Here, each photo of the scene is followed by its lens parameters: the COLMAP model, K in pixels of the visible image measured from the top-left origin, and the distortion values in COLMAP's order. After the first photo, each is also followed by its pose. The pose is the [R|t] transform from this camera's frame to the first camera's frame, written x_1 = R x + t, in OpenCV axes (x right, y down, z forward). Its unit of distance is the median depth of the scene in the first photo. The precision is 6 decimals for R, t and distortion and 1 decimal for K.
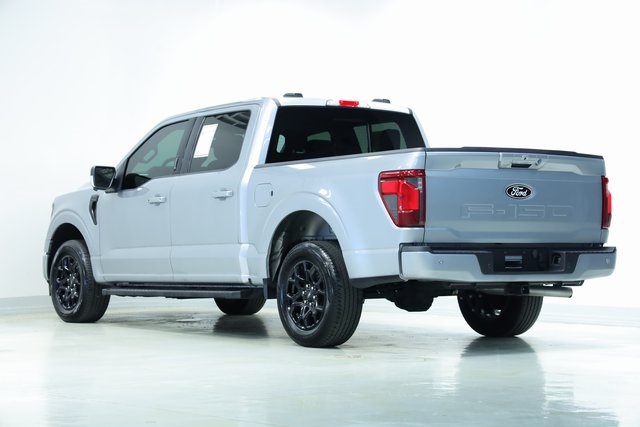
lens RADIAL K [[1531.8, 0, 320.0], [0, 1531.8, 214.3], [0, 0, 1]] dist [0.237643, 0.000000]
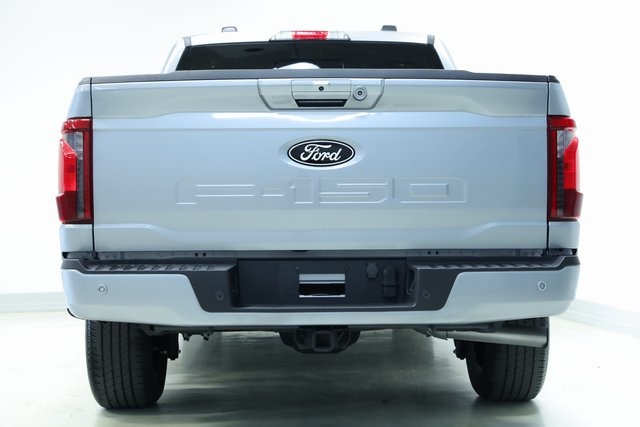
lens RADIAL K [[1071.2, 0, 319.4], [0, 1071.2, 212.4], [0, 0, 1]] dist [0.143717, 0.000000]
pose [[0.814902, -0.008182, -0.579541, 0.338200], [0.017411, 0.999795, 0.010367, 0.001890], [0.579337, -0.018538, 0.814877, 0.694702]]
